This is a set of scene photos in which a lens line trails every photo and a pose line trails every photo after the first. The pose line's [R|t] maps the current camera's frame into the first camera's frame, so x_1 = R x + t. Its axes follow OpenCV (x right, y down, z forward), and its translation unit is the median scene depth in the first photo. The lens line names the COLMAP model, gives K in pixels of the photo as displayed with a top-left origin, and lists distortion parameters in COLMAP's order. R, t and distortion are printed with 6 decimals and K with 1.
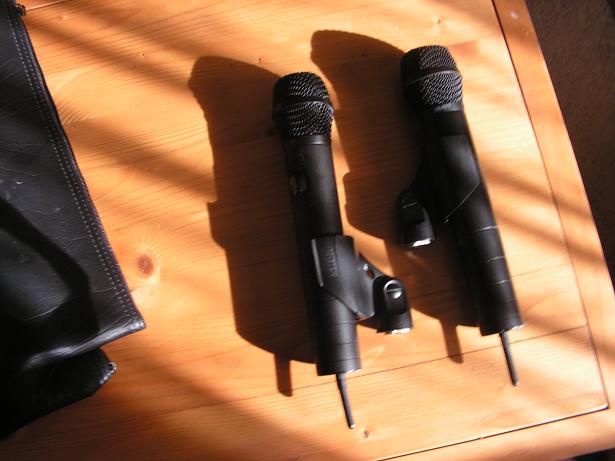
lens RADIAL K [[698.0, 0, 307.1], [0, 698.0, 230.2], [0, 0, 1]] dist [-0.195801, 0.000000]
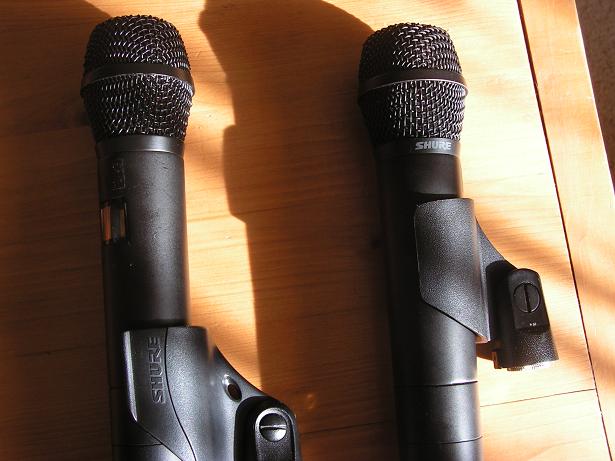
lens RADIAL K [[847.7, 0, 307.5], [0, 847.7, 230.5], [0, 0, 1]] dist [-0.027685, 0.000000]
pose [[0.994252, 0.075796, 0.075619, 0.088501], [-0.078828, 0.996166, 0.037948, -0.097225], [-0.072453, -0.043691, 0.996414, 0.325720]]
